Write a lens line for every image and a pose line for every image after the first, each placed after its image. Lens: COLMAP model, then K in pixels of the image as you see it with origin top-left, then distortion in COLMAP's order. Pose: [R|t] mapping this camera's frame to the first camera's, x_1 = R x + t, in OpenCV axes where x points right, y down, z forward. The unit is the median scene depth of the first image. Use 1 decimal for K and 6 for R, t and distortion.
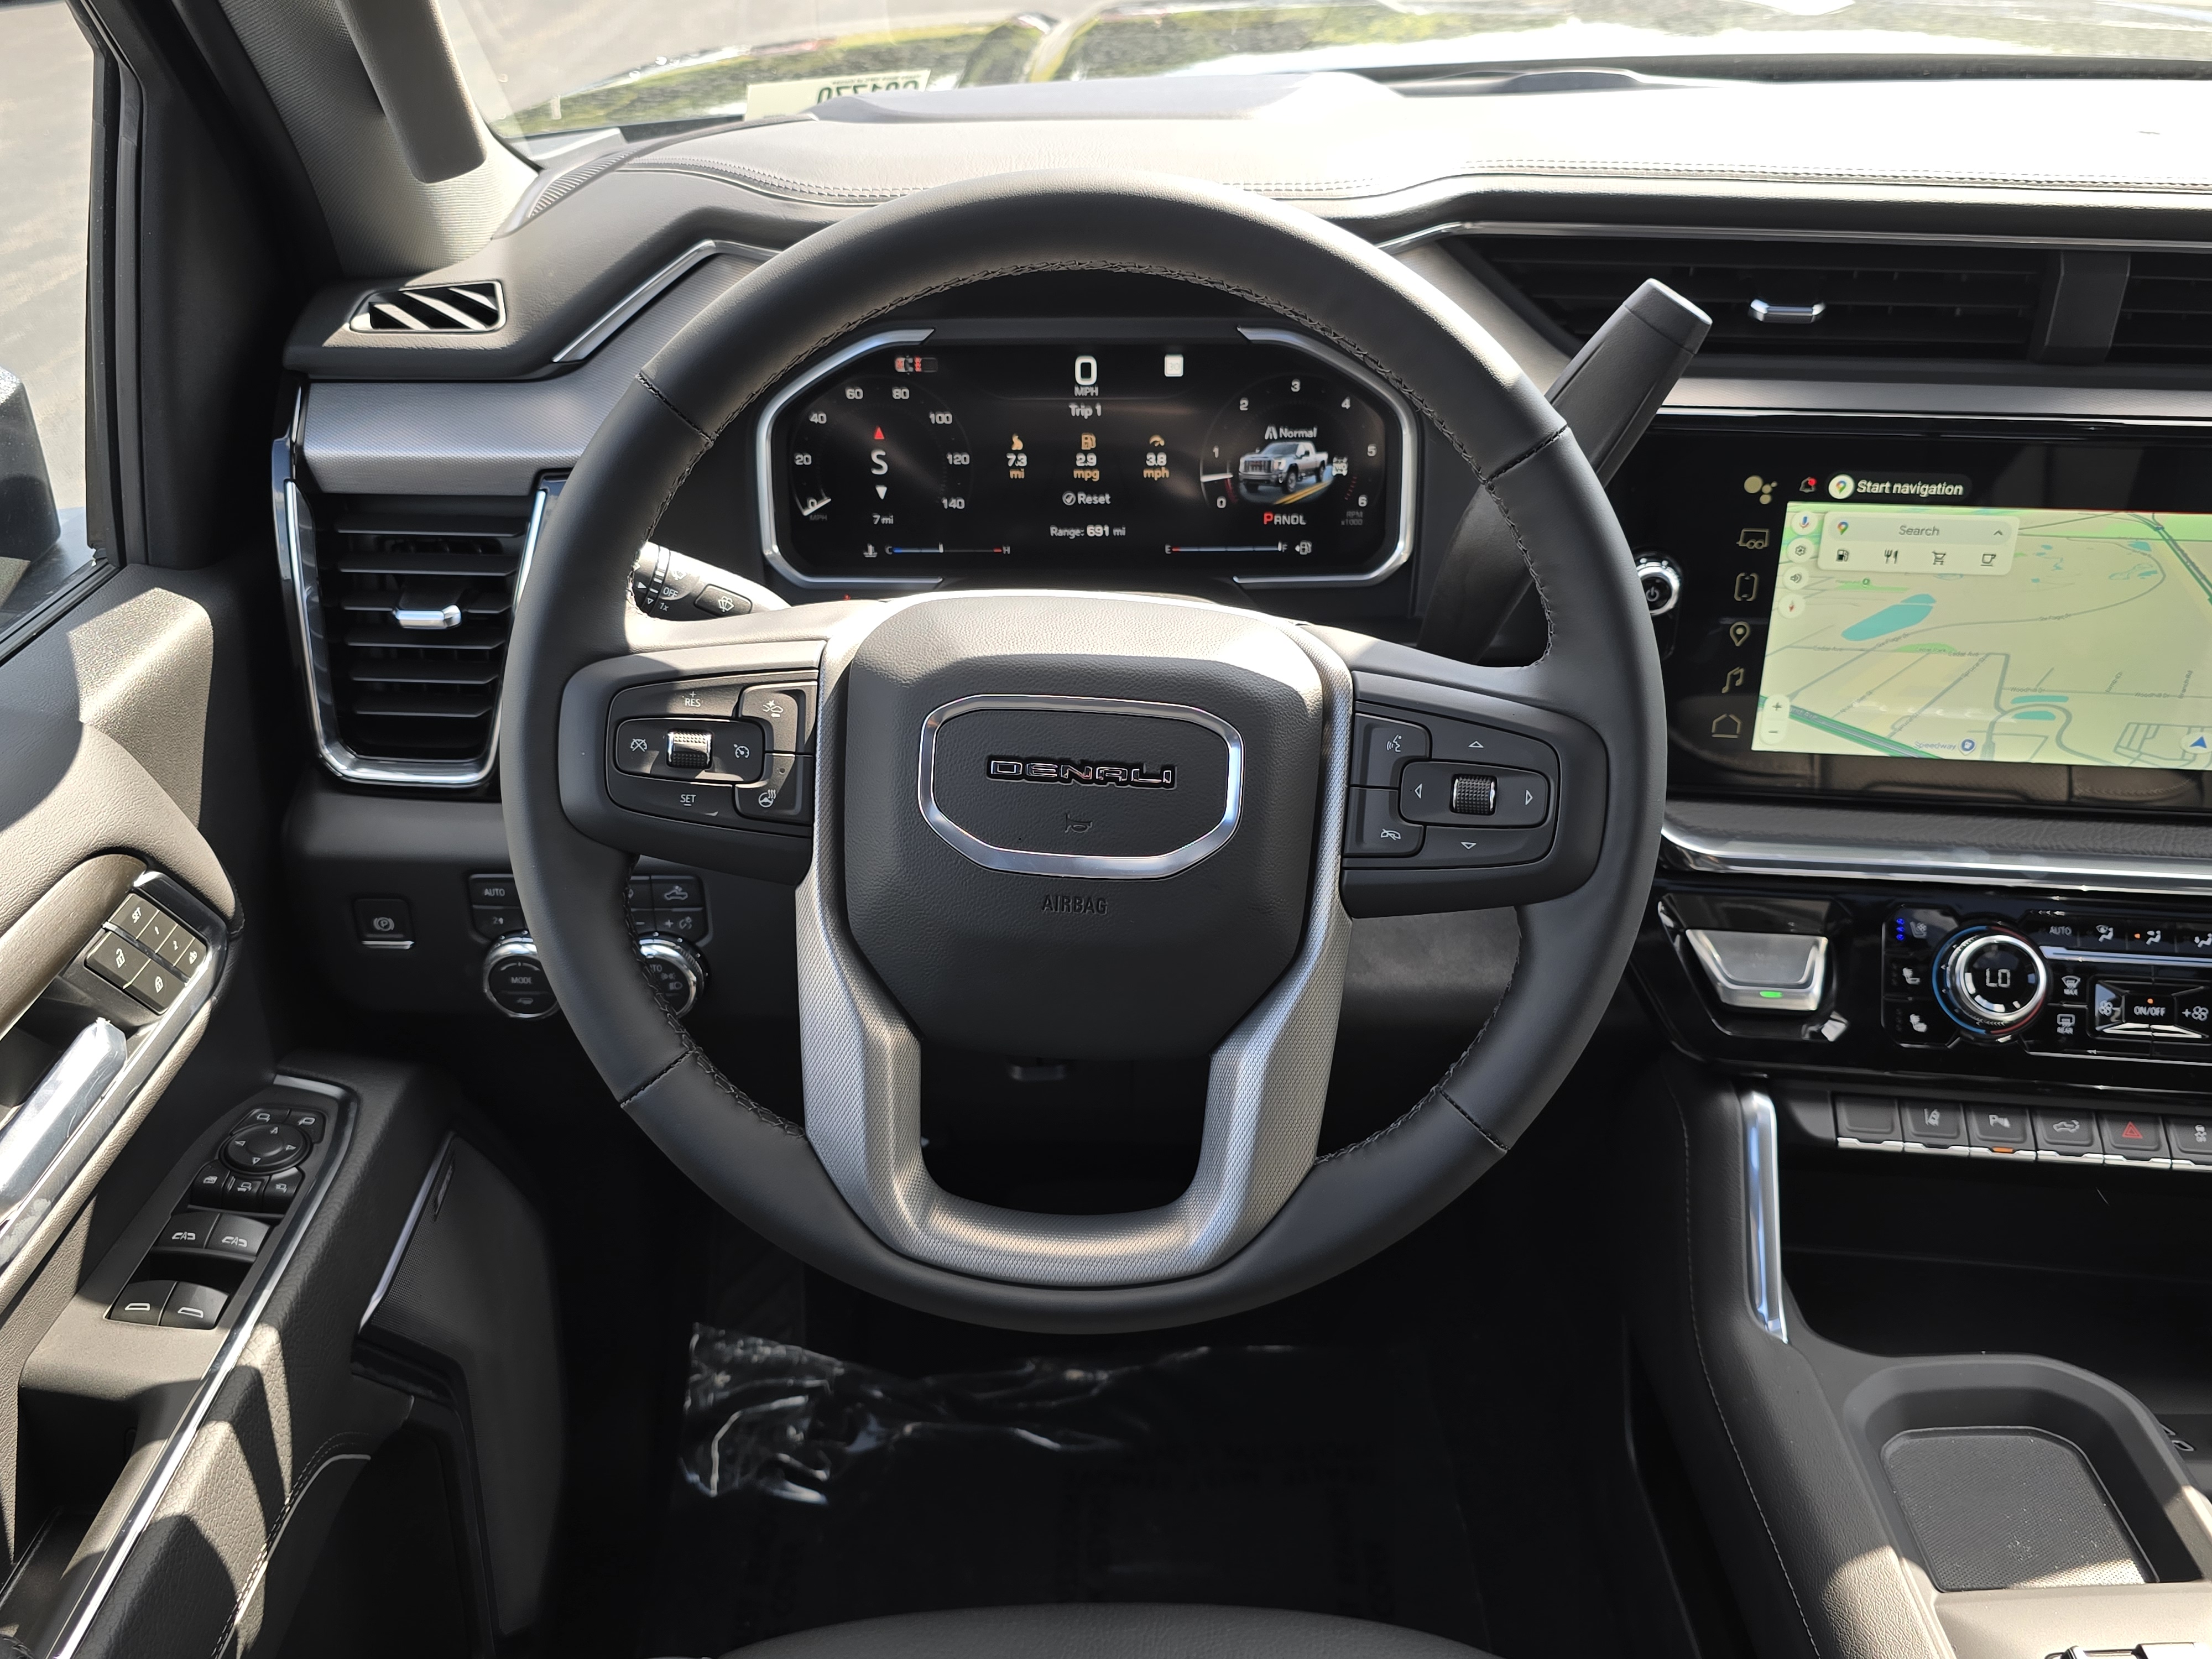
lens RADIAL K [[1976.2, 0, 1089.8], [0, 1976.2, 839.7], [0, 0, 1]] dist [0.092748, -0.140084]
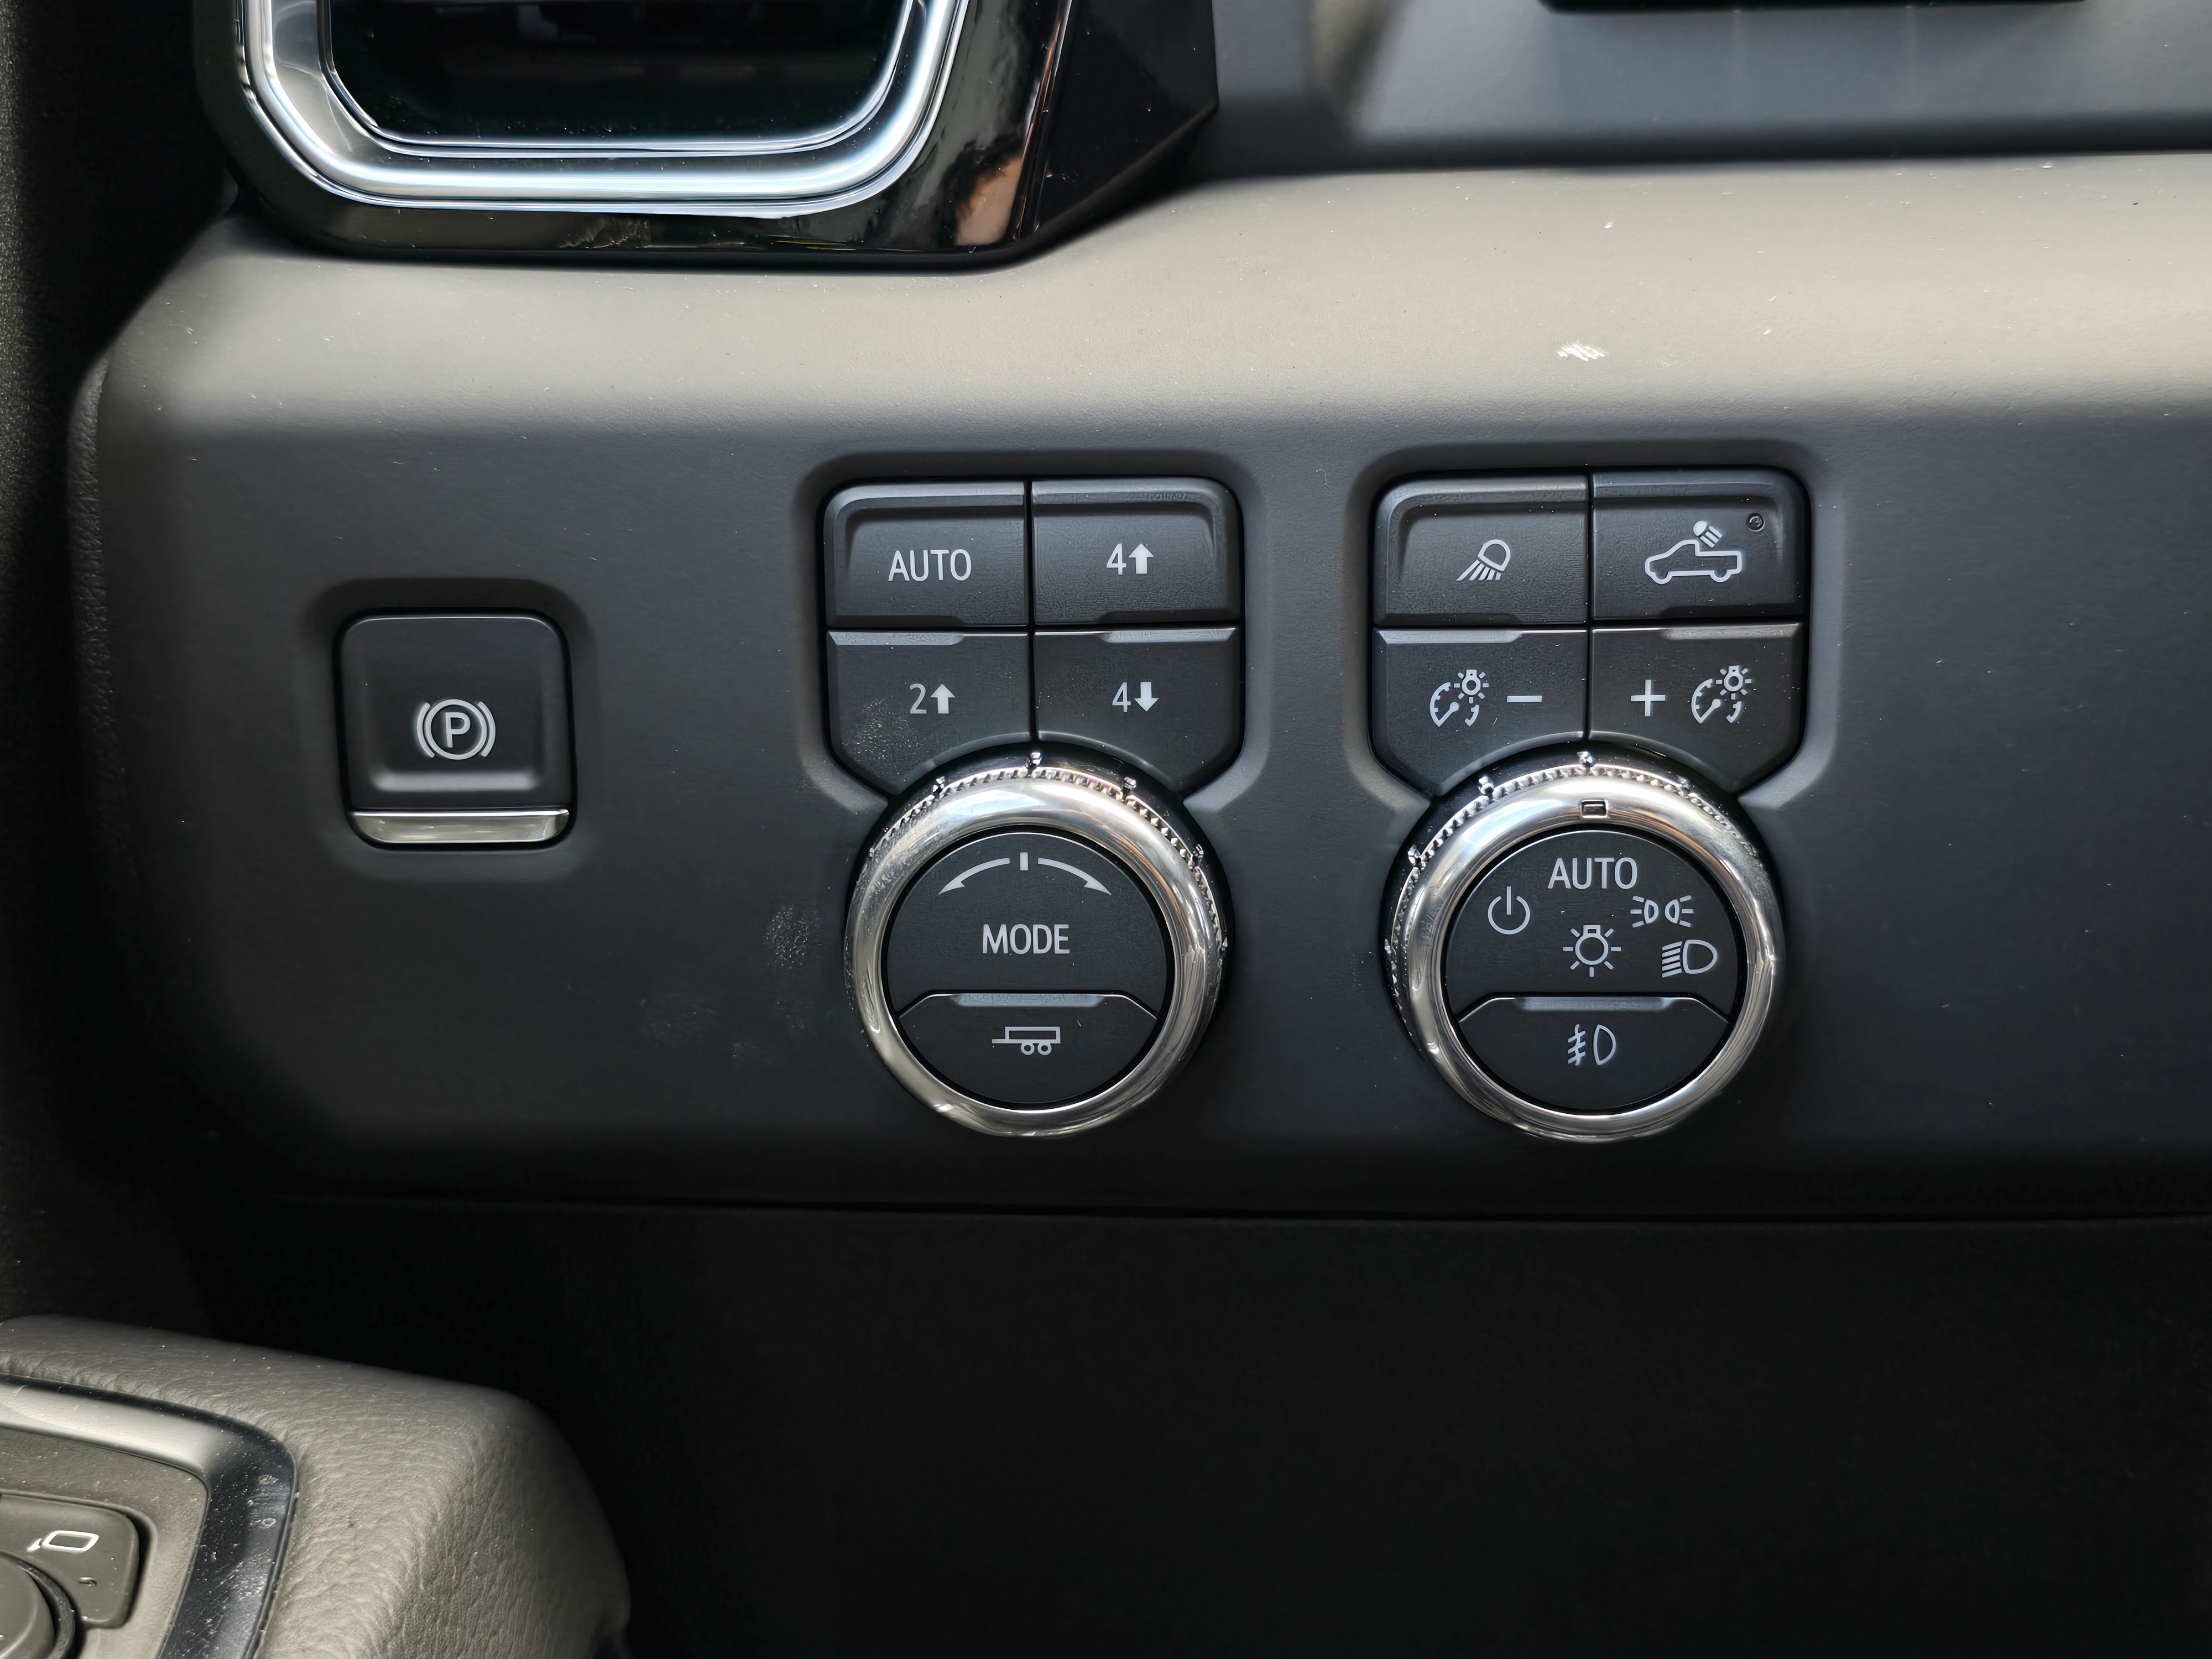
lens RADIAL K [[2776.8, 0, 1114.2], [0, 2776.8, 807.8], [0, 0, 1]] dist [0.140406, -0.380748]
pose [[0.999889, -0.006444, -0.013417, -0.282375], [0.002832, 0.967320, -0.253544, 0.144682], [0.014613, 0.253478, 0.967231, 0.708355]]
